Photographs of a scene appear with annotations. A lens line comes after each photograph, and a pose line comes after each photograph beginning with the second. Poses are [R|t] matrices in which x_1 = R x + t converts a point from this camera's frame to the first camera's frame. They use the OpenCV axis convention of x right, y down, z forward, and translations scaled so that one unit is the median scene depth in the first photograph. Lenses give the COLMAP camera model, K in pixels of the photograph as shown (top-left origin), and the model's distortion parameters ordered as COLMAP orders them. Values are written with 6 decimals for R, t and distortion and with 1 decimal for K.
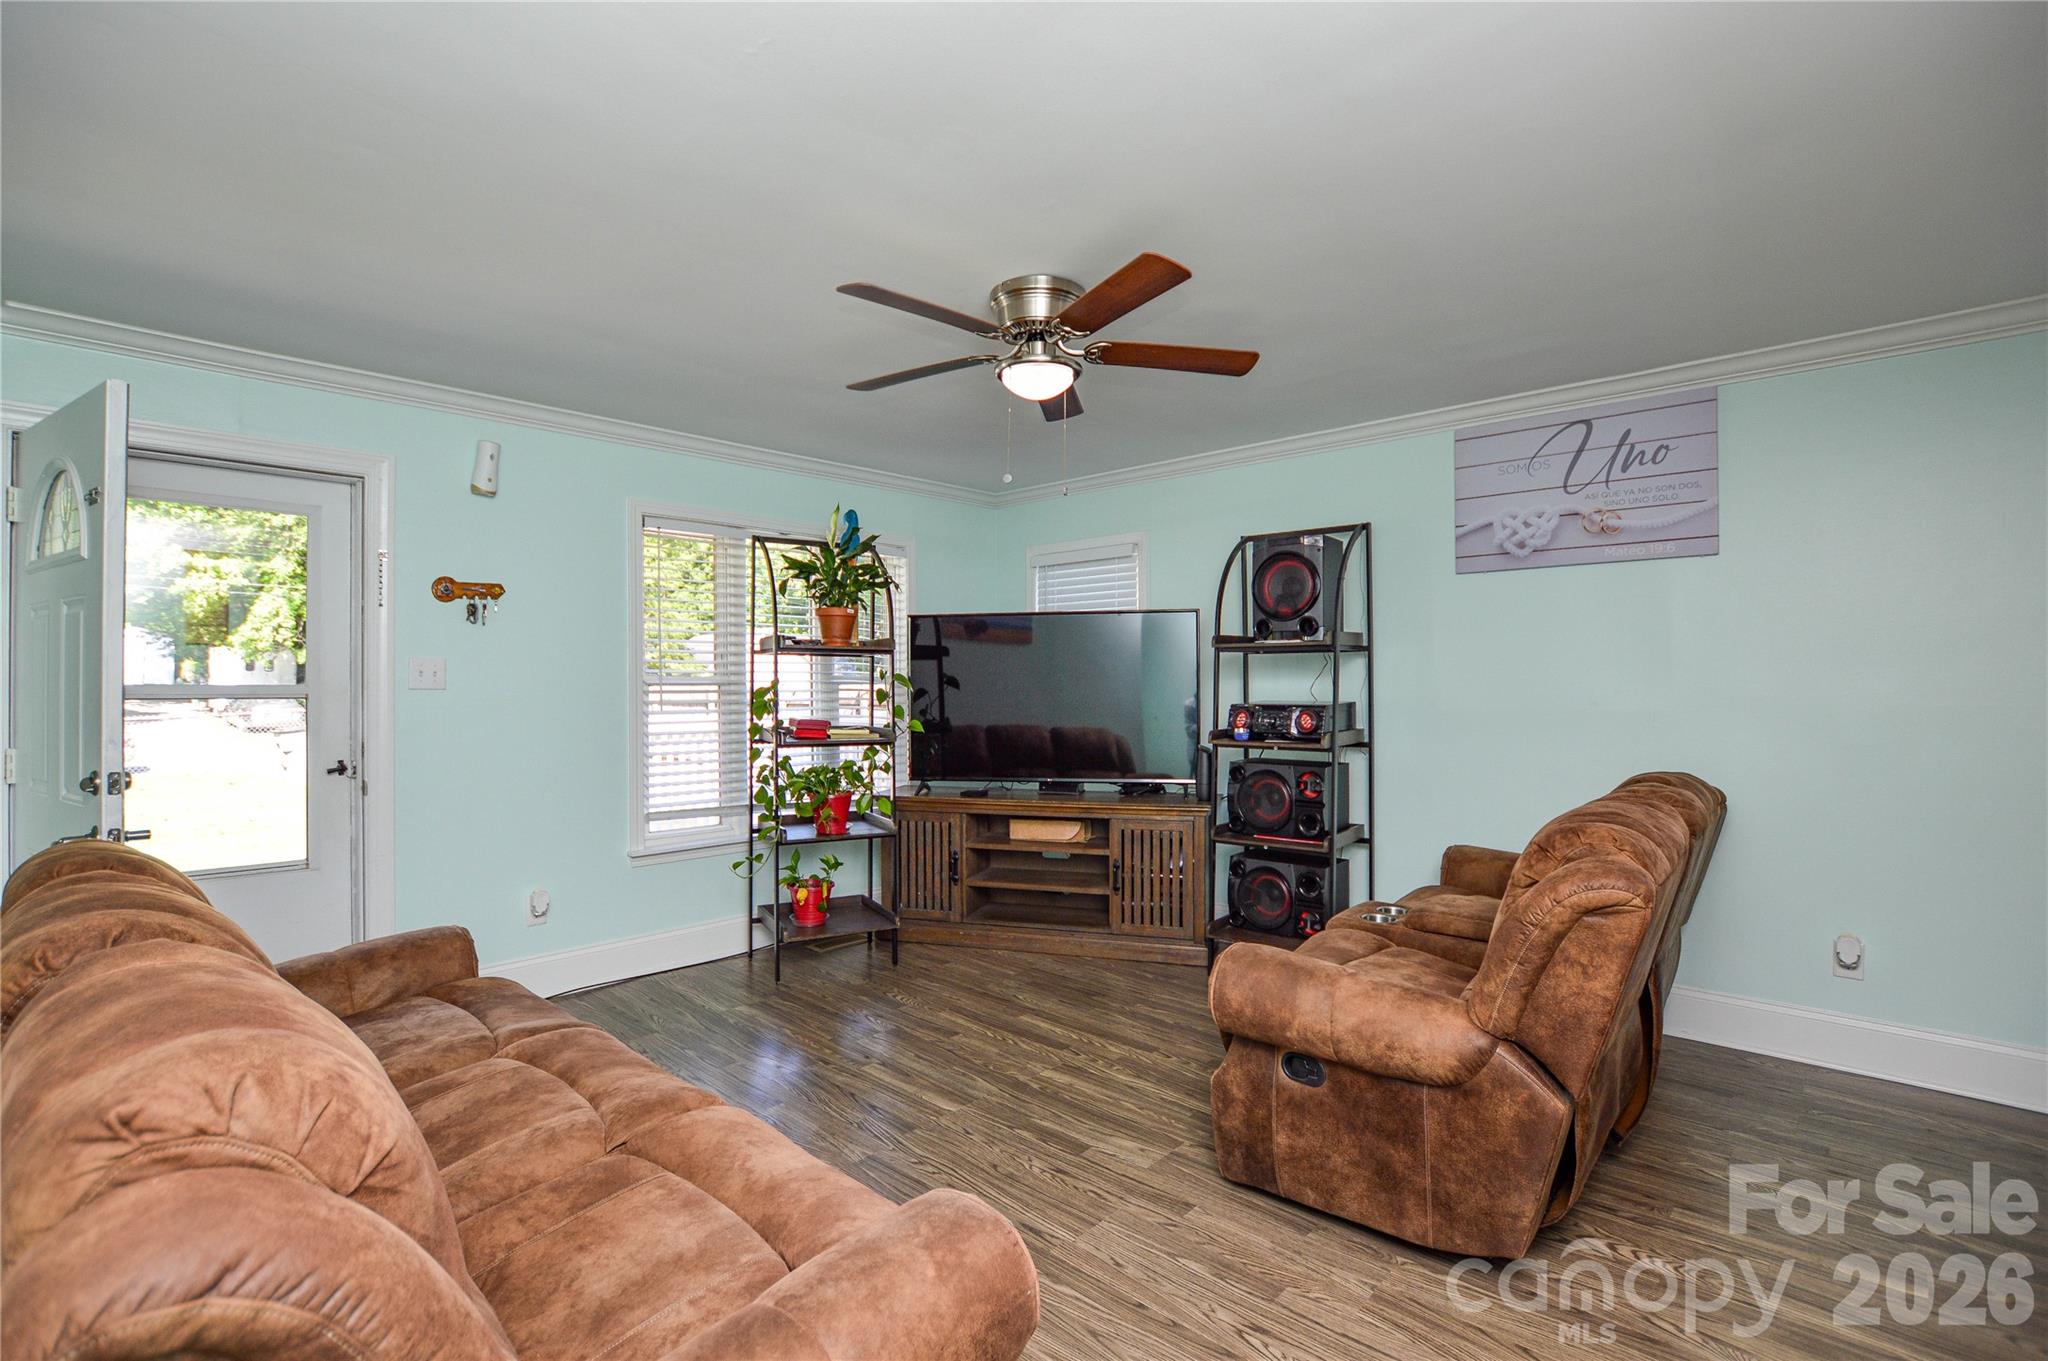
lens RADIAL K [[940.6, 0, 1011.5], [0, 940.6, 682.0], [0, 0, 1]] dist [-0.019006, -0.000021]
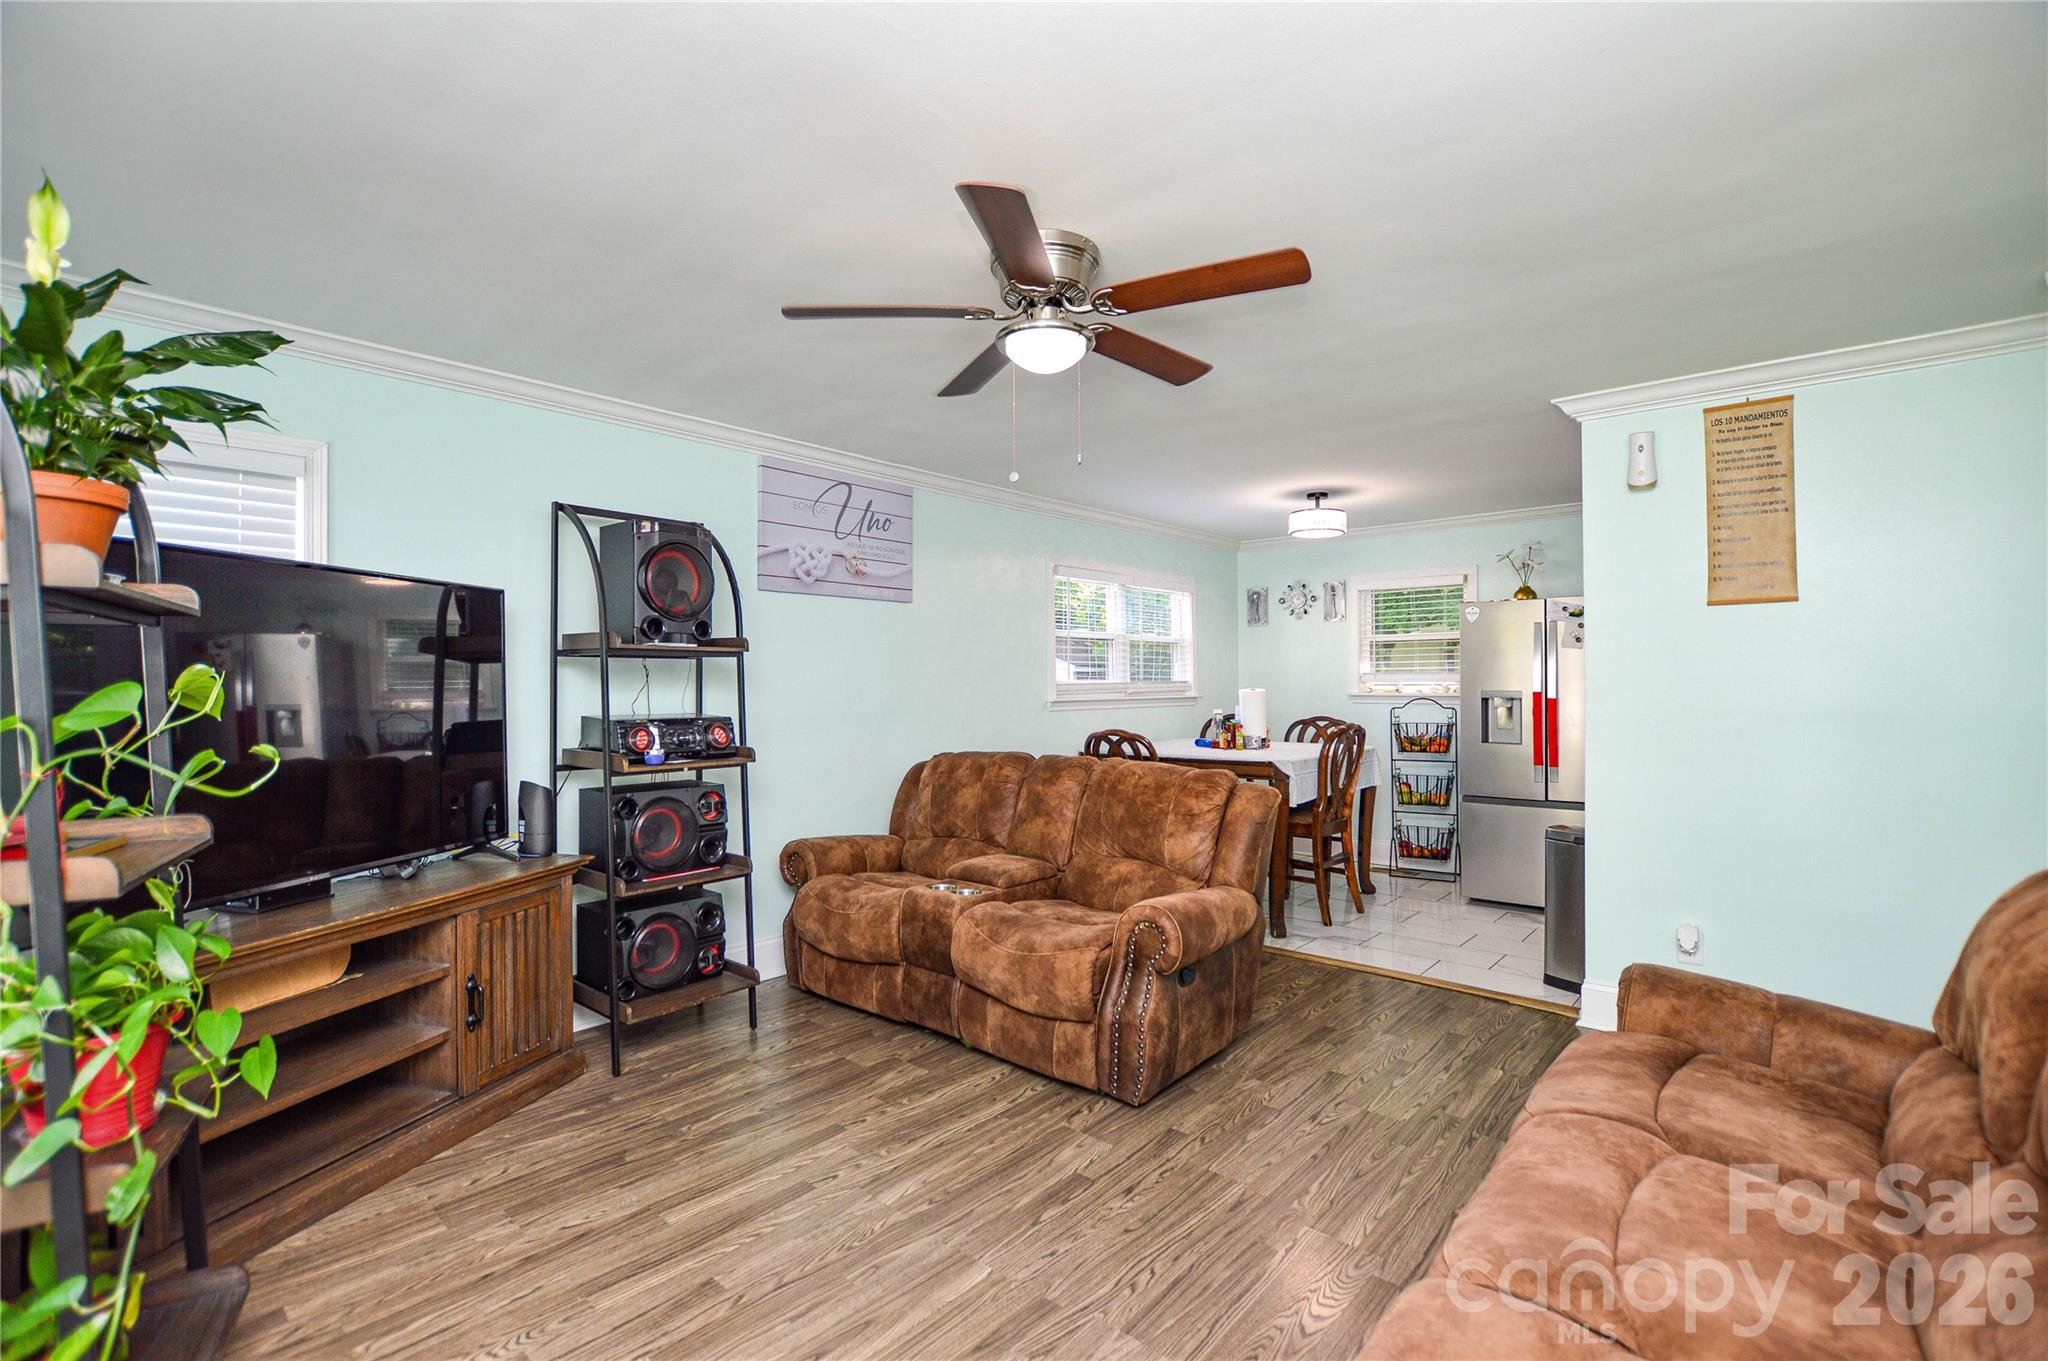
lens RADIAL K [[940.6, 0, 1011.5], [0, 940.6, 682.0], [0, 0, 1]] dist [-0.019006, -0.000021]
pose [[-0.044612, 0.005069, 0.998992, -0.641703], [0.003864, 0.999981, -0.004901, -0.004466], [-0.998997, 0.003642, -0.044631, 0.807672]]
